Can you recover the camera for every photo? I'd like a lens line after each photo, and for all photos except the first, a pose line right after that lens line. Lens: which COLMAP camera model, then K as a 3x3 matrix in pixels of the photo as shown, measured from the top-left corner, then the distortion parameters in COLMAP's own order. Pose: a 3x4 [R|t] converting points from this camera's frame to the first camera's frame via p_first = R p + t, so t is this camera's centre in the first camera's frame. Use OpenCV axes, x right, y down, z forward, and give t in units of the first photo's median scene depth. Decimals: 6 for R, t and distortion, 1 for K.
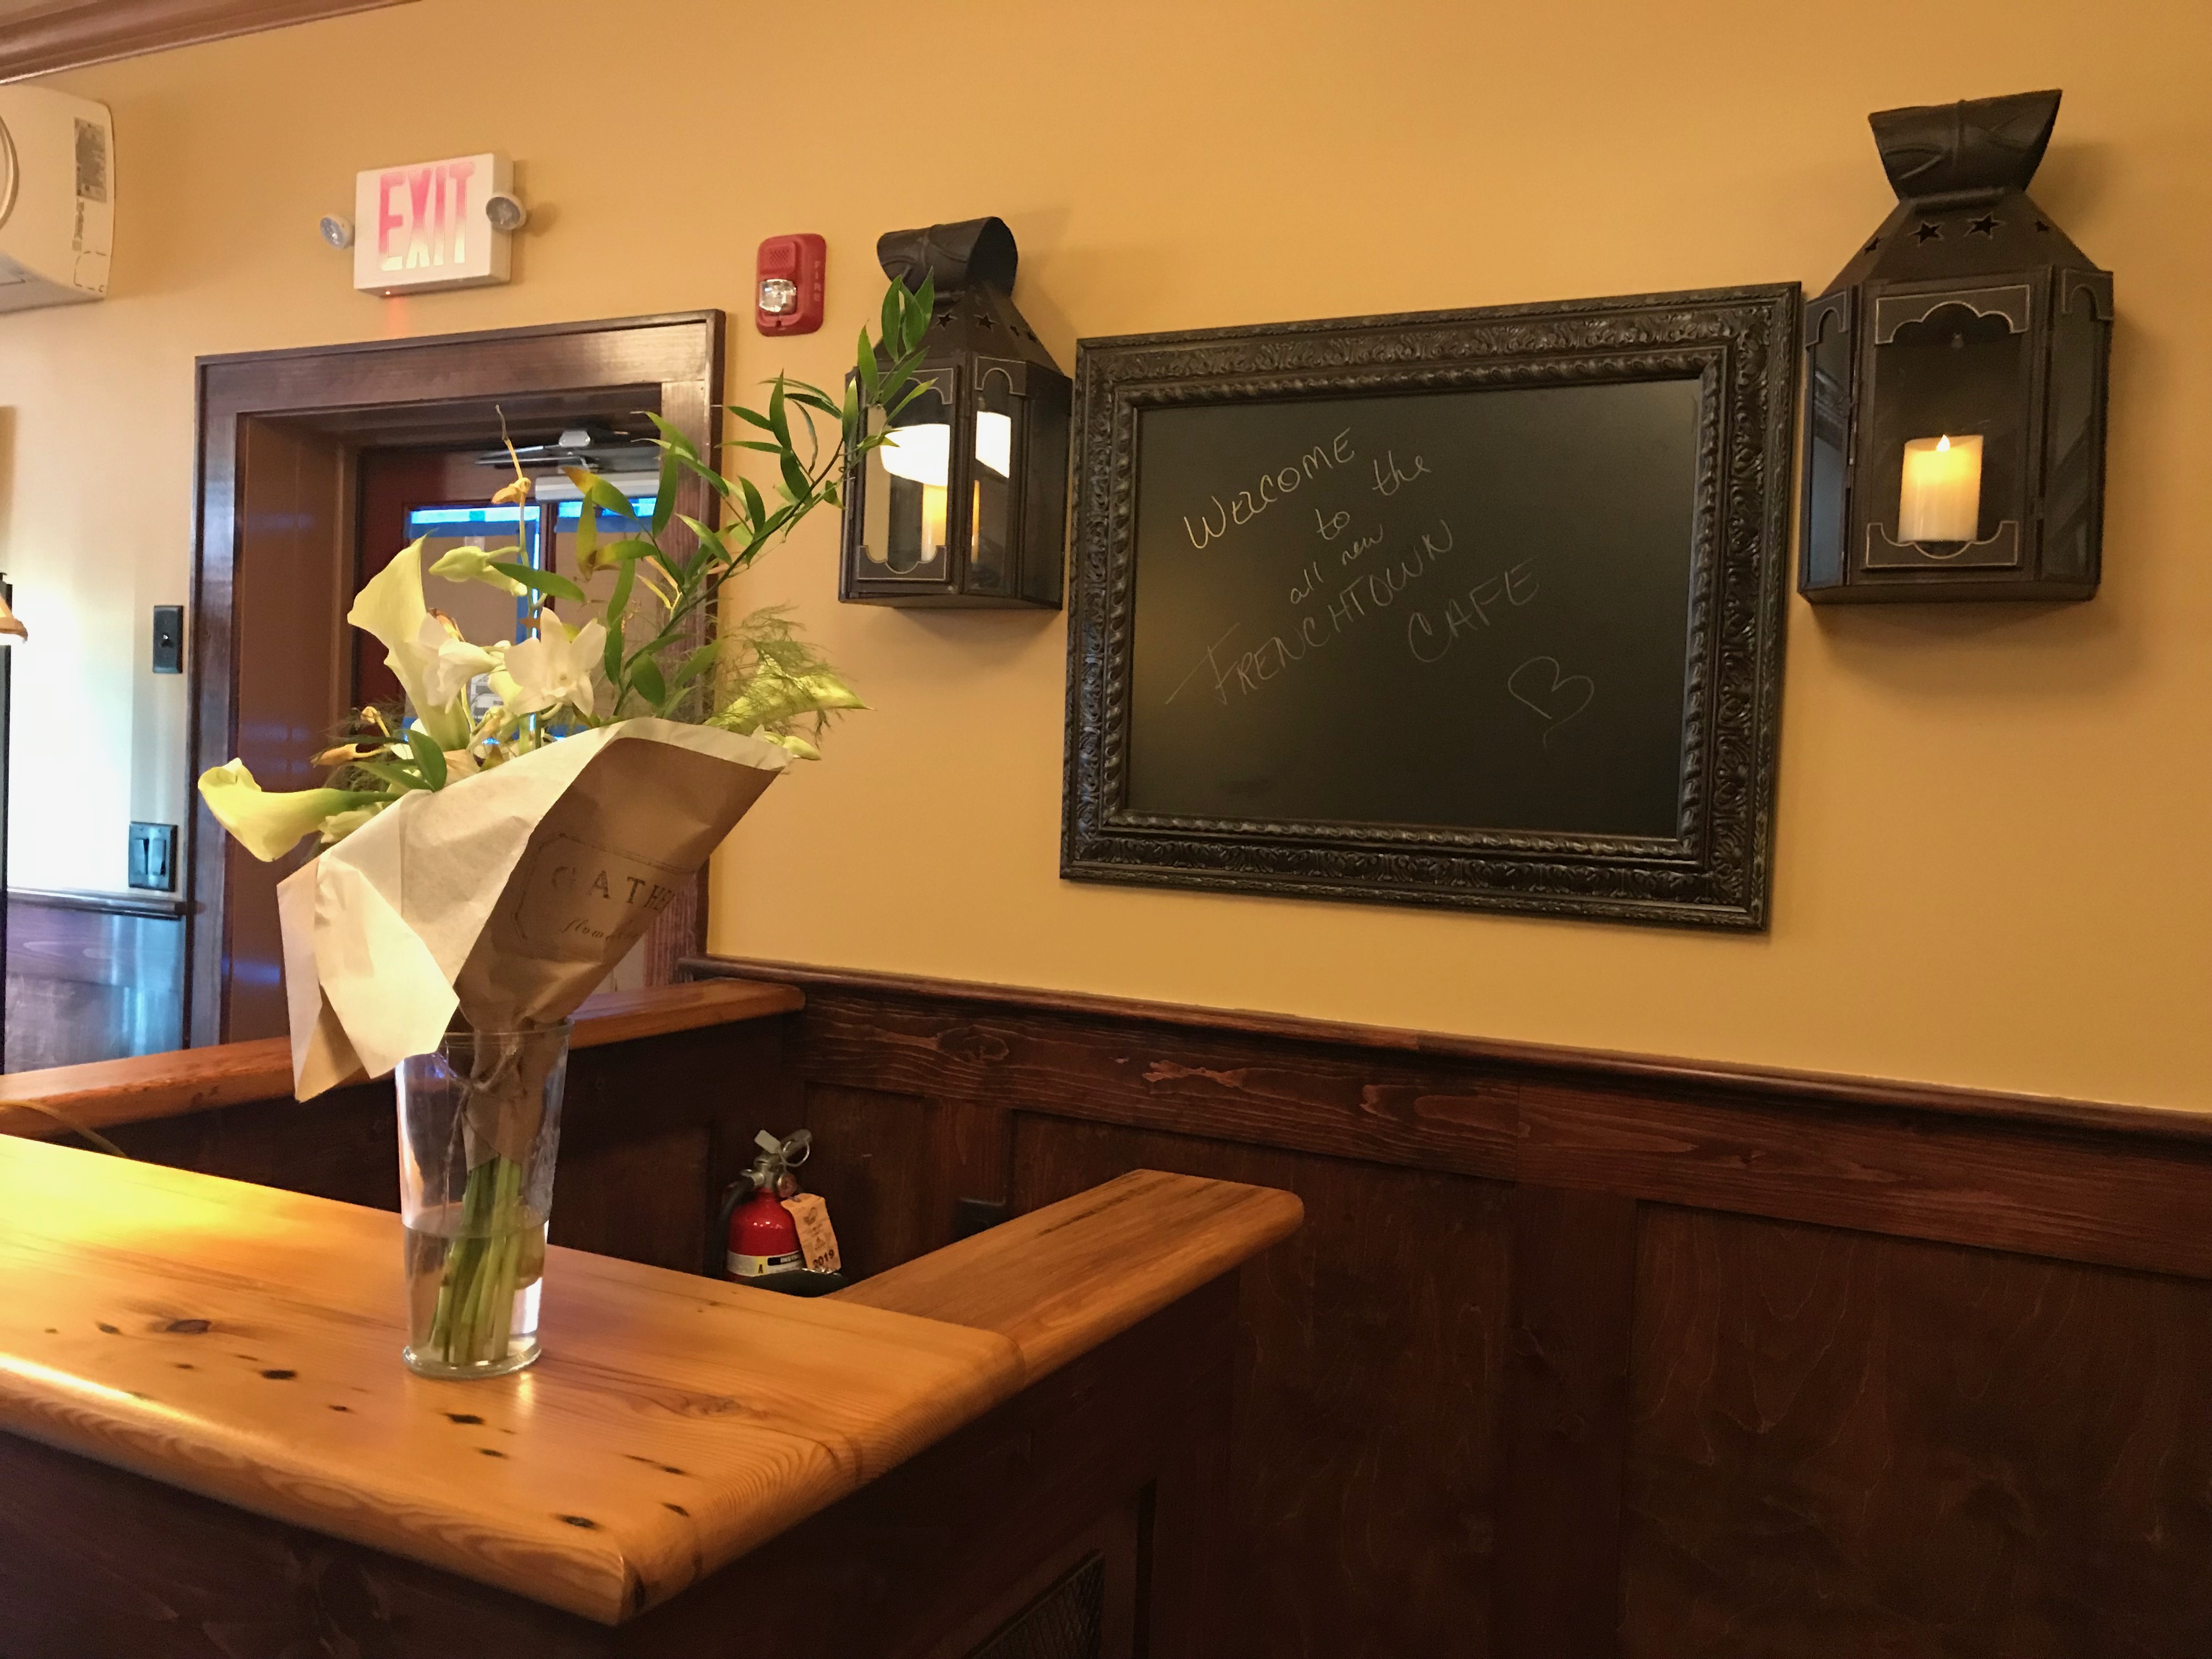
lens RADIAL K [[1832.9, 0, 1114.1], [0, 1832.9, 810.9], [0, 0, 1]] dist [0.081369, -0.083689]
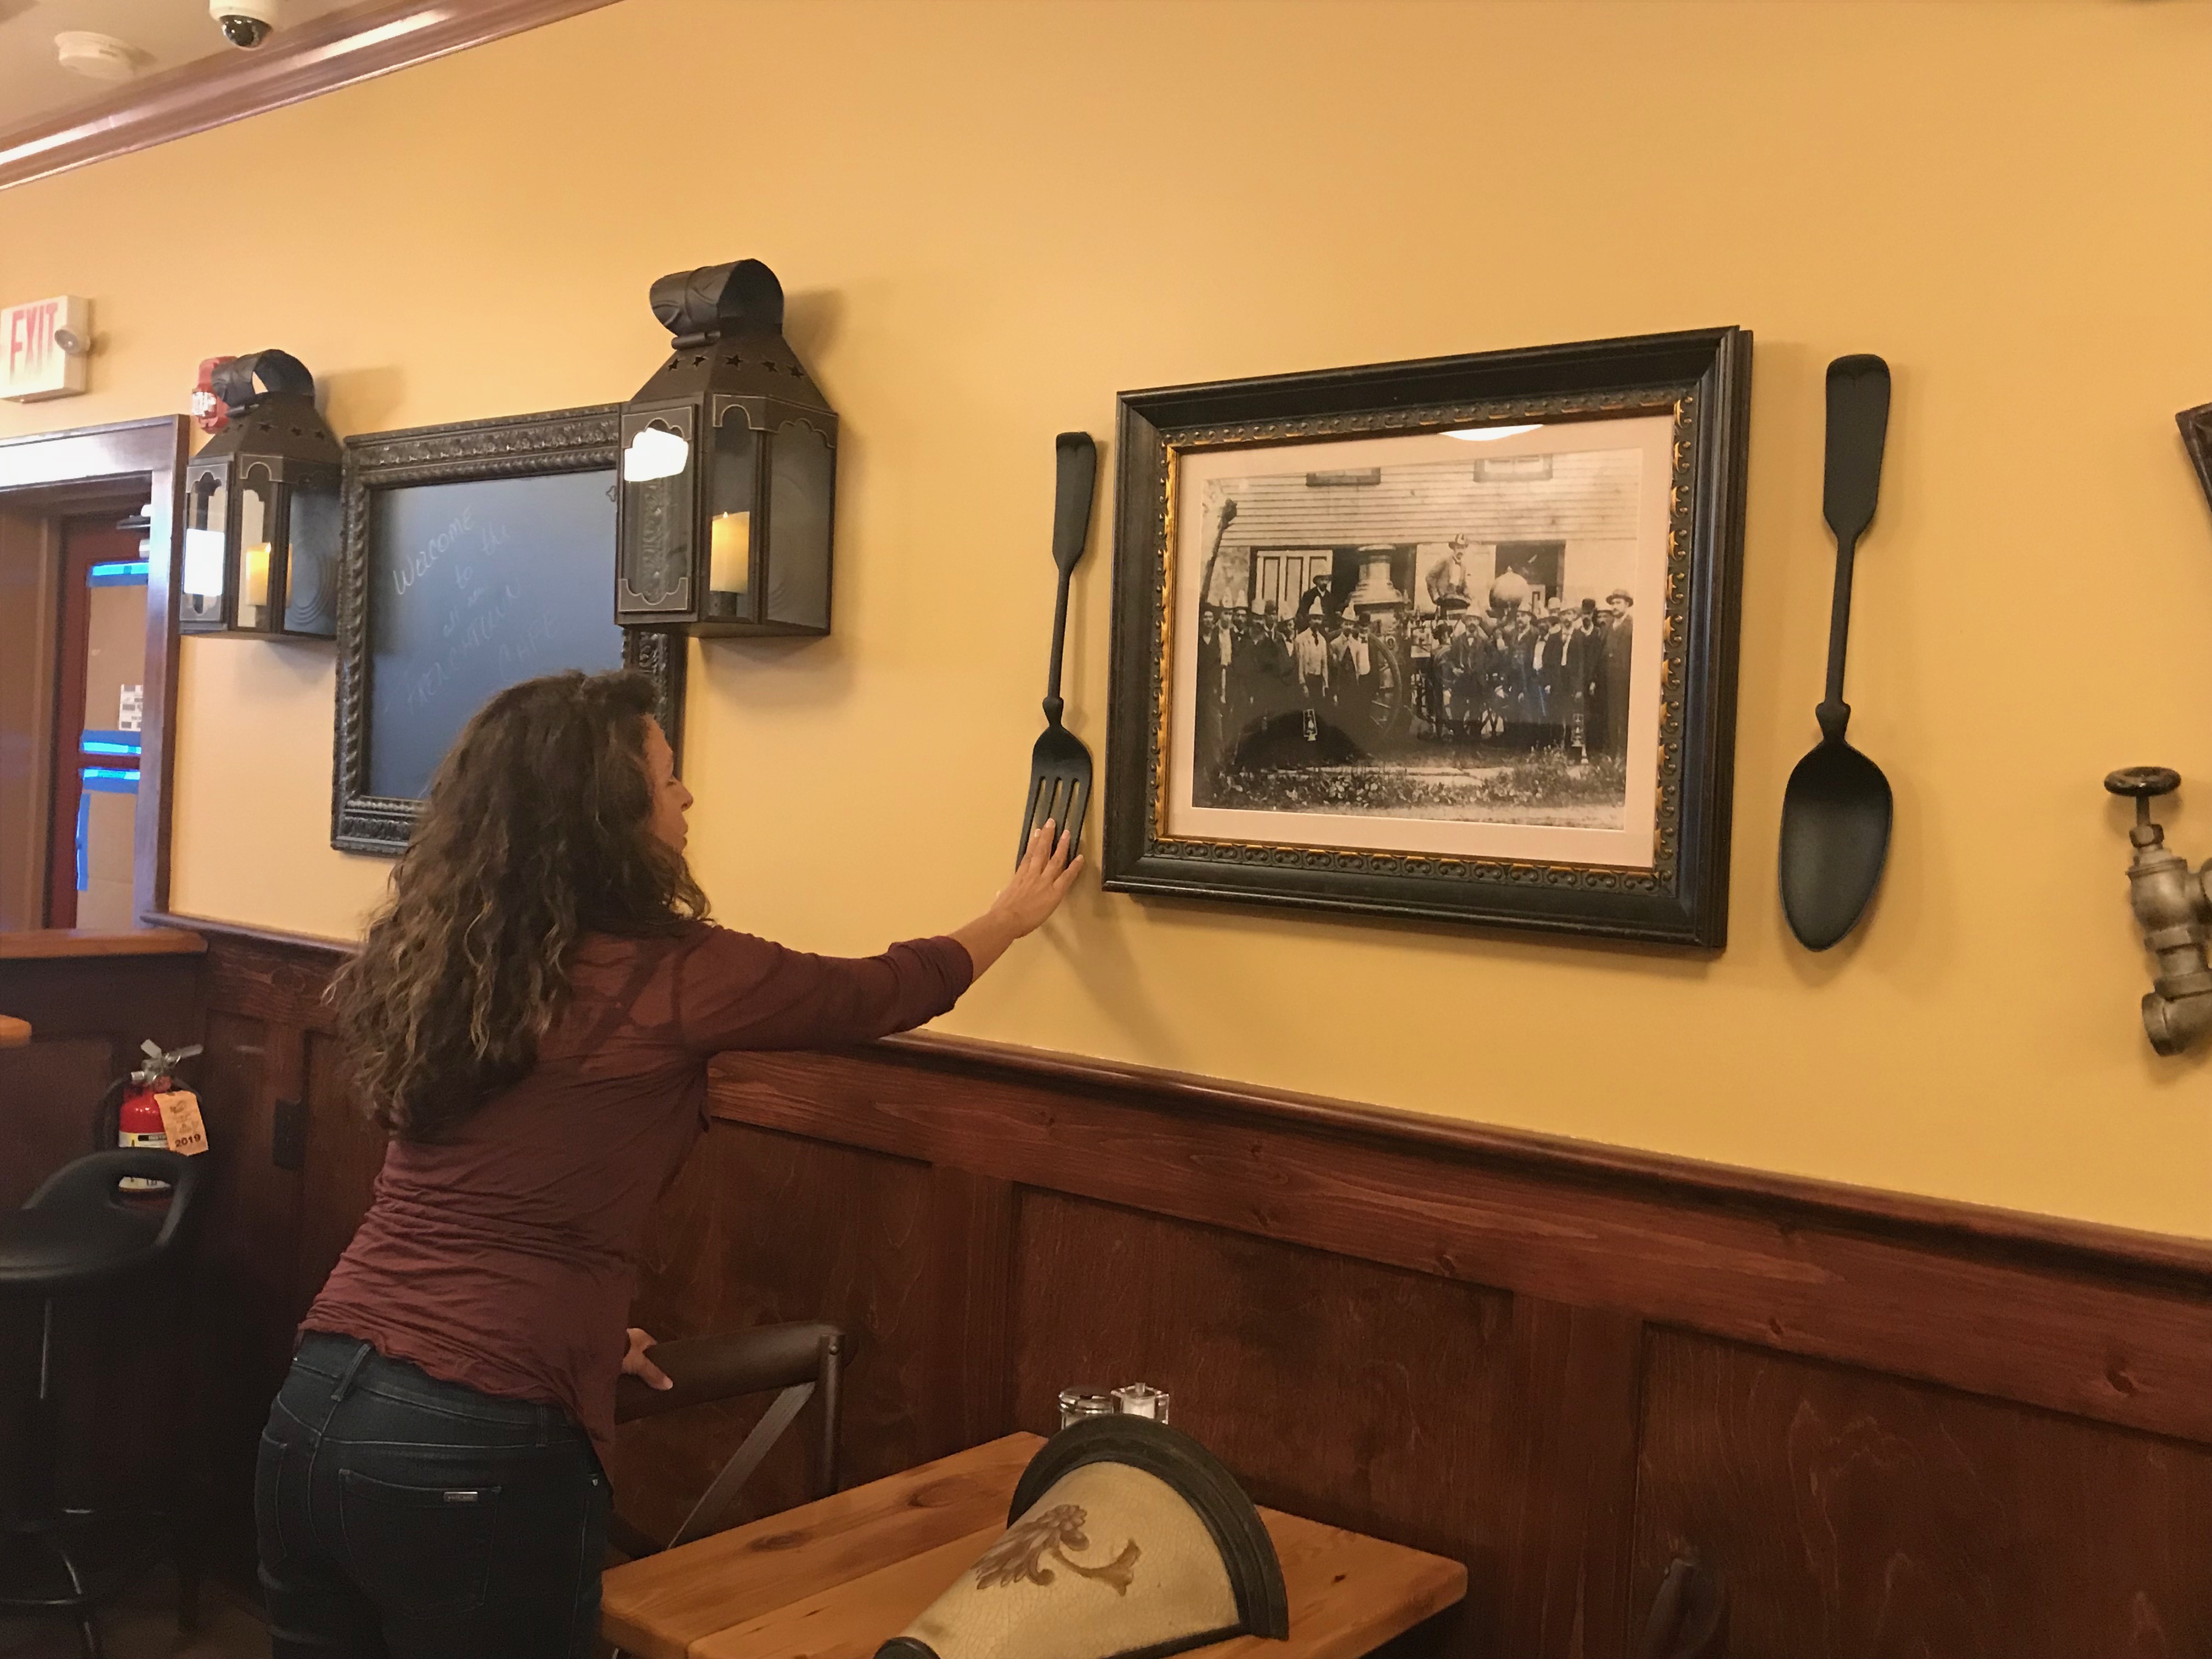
lens RADIAL K [[2059.2, 0, 1102.5], [0, 2059.2, 829.0], [0, 0, 1]] dist [0.019326, 0.000000]
pose [[0.977056, 0.016707, -0.212327, 0.785490], [-0.020399, 0.999676, -0.015211, 0.032253], [0.212004, 0.019193, 0.977080, -0.295890]]
